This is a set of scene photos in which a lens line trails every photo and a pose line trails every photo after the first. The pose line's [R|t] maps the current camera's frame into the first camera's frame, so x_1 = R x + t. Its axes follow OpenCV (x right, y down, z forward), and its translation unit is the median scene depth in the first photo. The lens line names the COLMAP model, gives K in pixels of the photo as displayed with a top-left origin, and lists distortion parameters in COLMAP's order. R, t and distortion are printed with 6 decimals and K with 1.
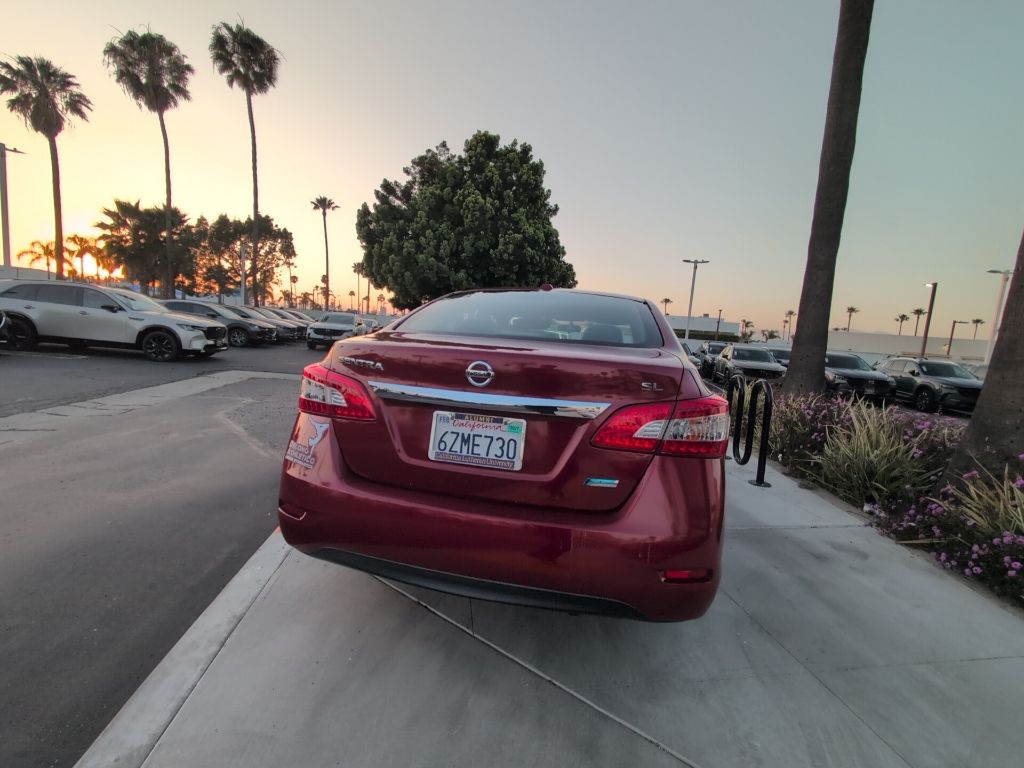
lens RADIAL K [[432.5, 0, 514.4], [0, 432.5, 385.2], [0, 0, 1]] dist [-0.002229, 0.000751]
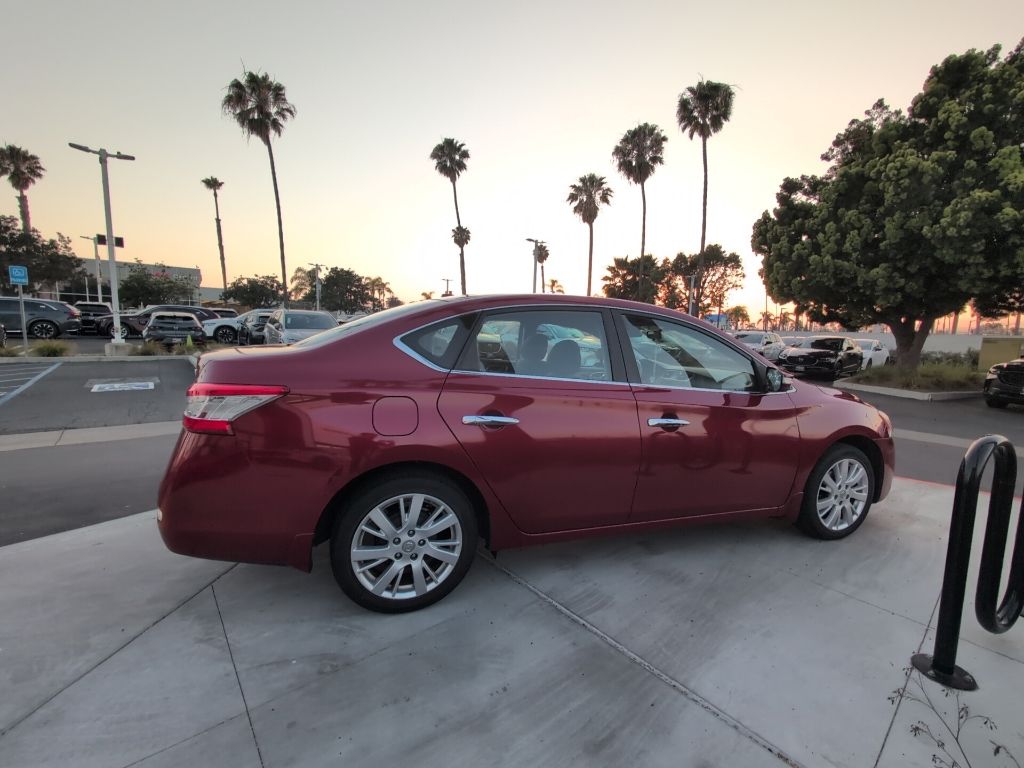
lens RADIAL K [[432.5, 0, 515.1], [0, 432.5, 385.9], [0, 0, 1]] dist [-0.002229, 0.000751]
pose [[0.528932, 0.050680, -0.847149, 0.169934], [-0.092633, 0.995699, 0.001730, -0.004147], [0.843593, 0.077559, 0.531352, 0.095081]]
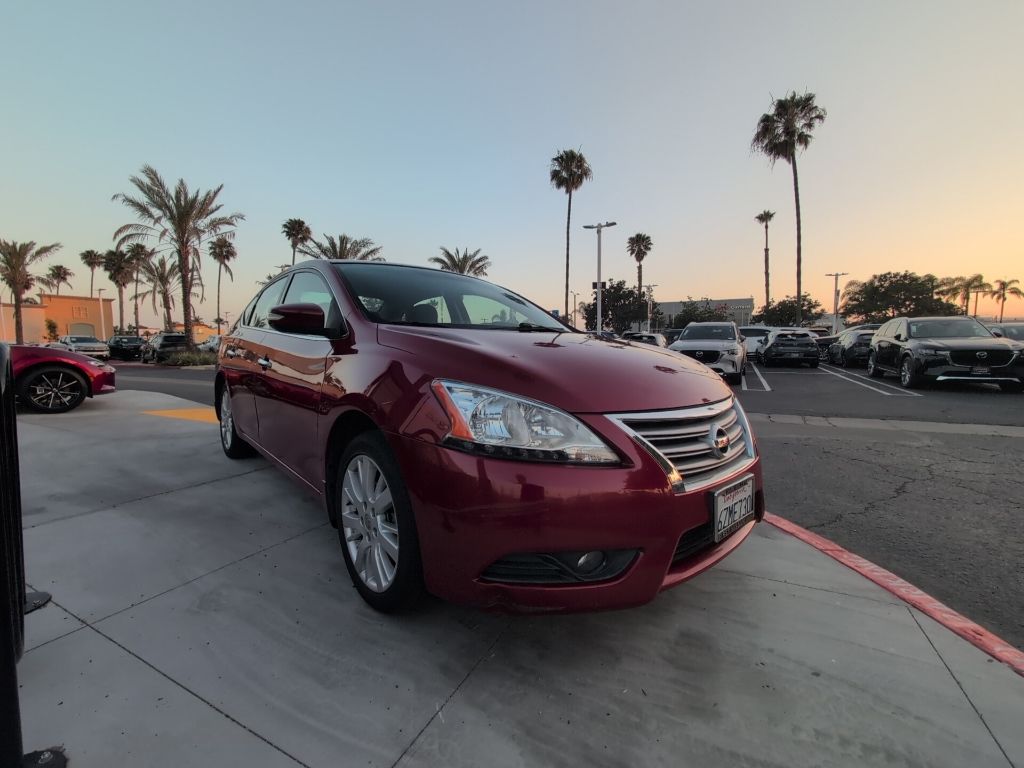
lens RADIAL K [[432.5, 0, 513.7], [0, 432.5, 384.3], [0, 0, 1]] dist [-0.002229, 0.000751]
pose [[-0.569847, -0.002288, -0.821748, 0.154543], [-0.134919, 0.986686, 0.090813, -0.015554], [0.810599, 0.162619, -0.562569, 0.379919]]
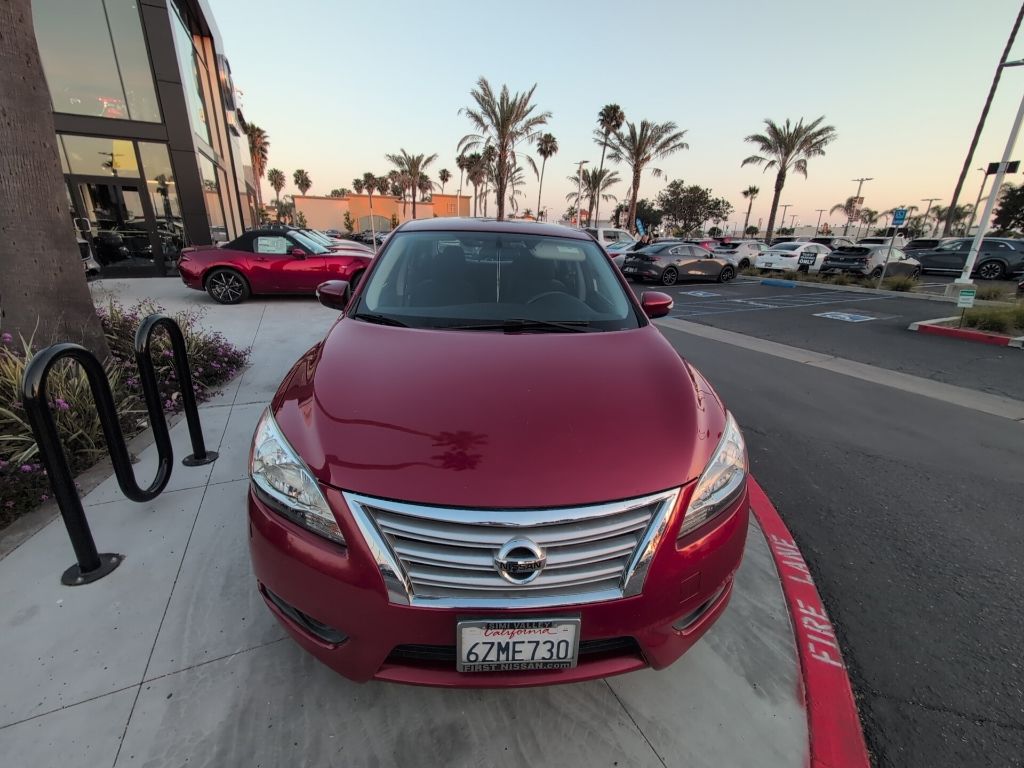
lens RADIAL K [[432.5, 0, 513.7], [0, 432.5, 383.7], [0, 0, 1]] dist [-0.002229, 0.000751]
pose [[-0.948325, -0.001608, -0.317295, 0.077706], [-0.135521, 0.906242, 0.400449, -0.053765], [0.286902, 0.422756, -0.859630, 0.412072]]
